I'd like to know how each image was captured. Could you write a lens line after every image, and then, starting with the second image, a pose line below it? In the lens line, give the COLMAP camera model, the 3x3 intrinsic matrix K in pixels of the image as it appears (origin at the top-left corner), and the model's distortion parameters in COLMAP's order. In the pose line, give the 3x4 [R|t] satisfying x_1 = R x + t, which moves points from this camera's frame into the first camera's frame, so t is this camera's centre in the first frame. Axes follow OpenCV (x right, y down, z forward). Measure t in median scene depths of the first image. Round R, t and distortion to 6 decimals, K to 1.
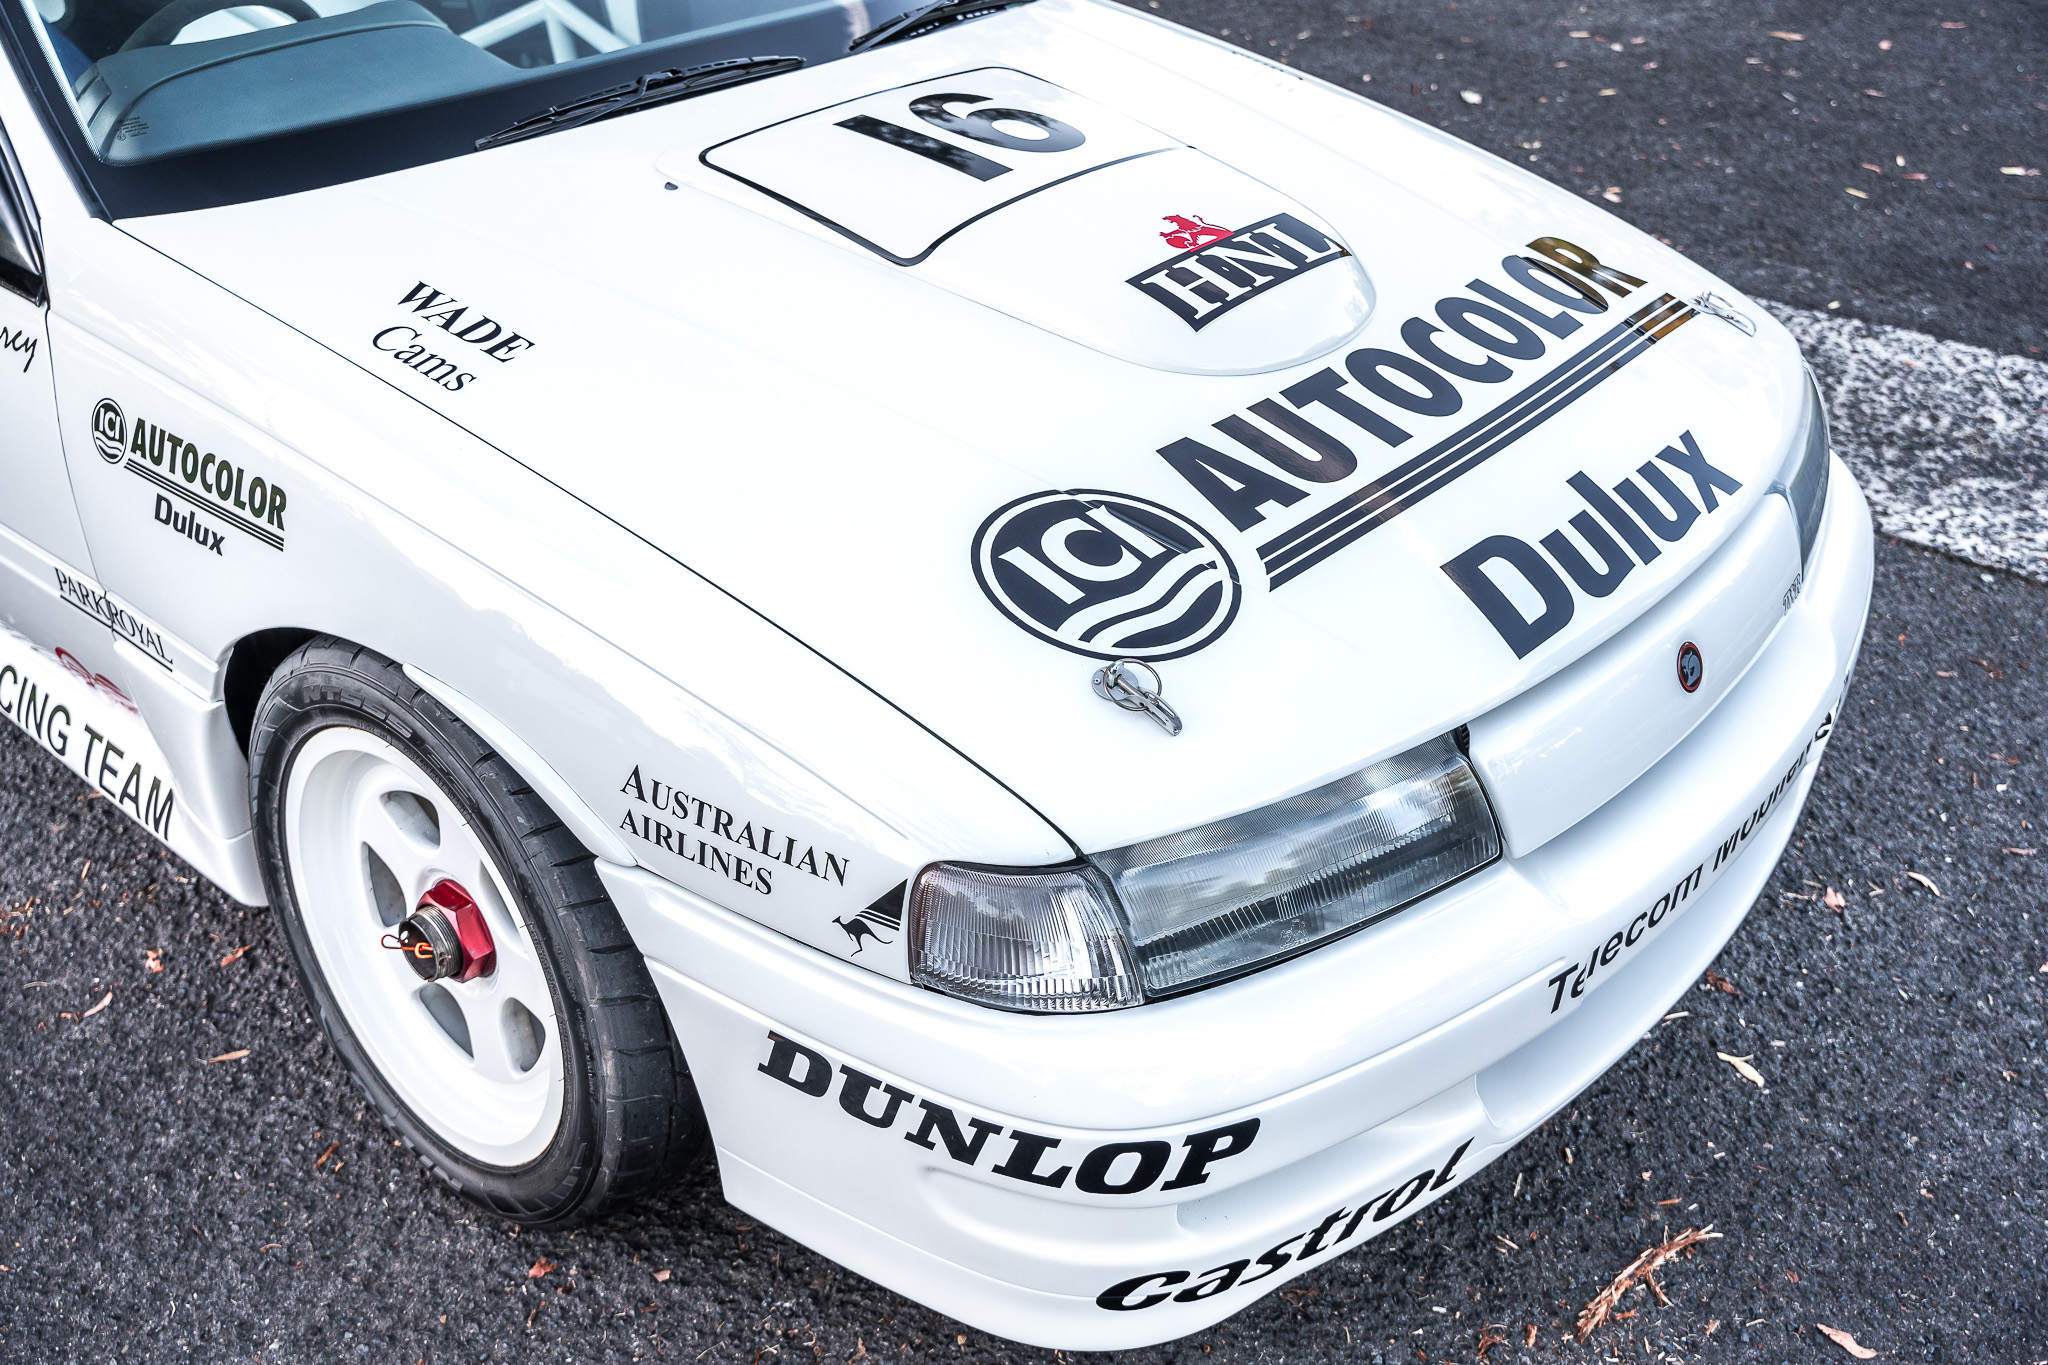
lens RADIAL K [[1970.3, 0, 1024.0], [0, 1970.3, 682.5], [0, 0, 1]] dist [-0.003759, -0.001147]
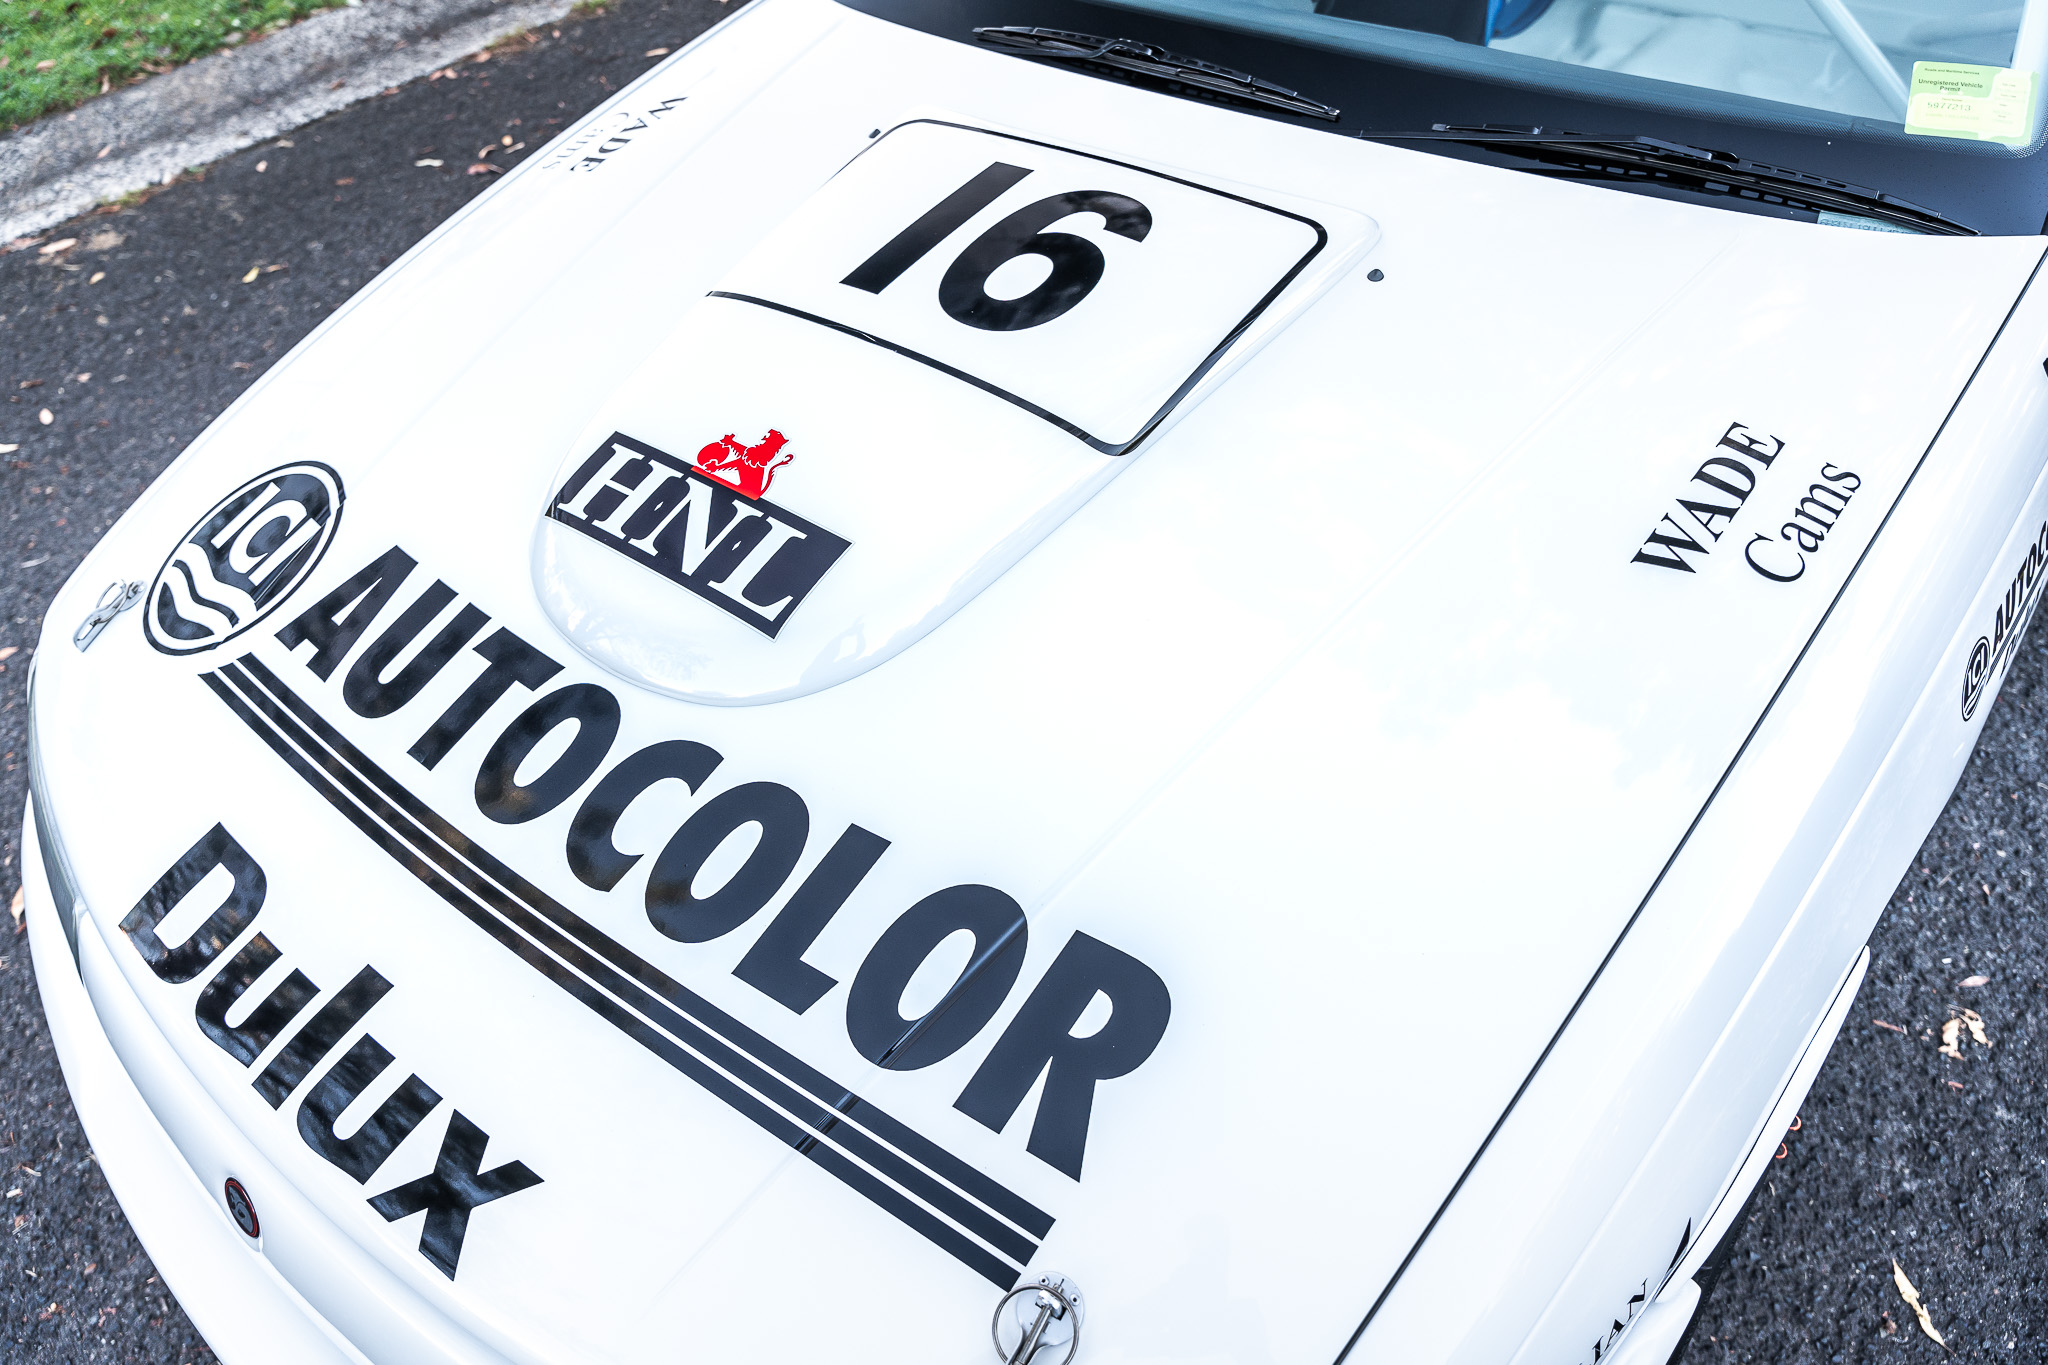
lens RADIAL K [[1364.5, 0, 1019.5], [0, 1364.5, 681.4], [0, 0, 1]] dist [0.016093, -0.026905]
pose [[0.047962, 0.711472, -0.701076, 0.614351], [-0.455423, 0.640257, 0.618596, -0.644527], [0.888982, 0.289617, 0.354729, 1.080437]]
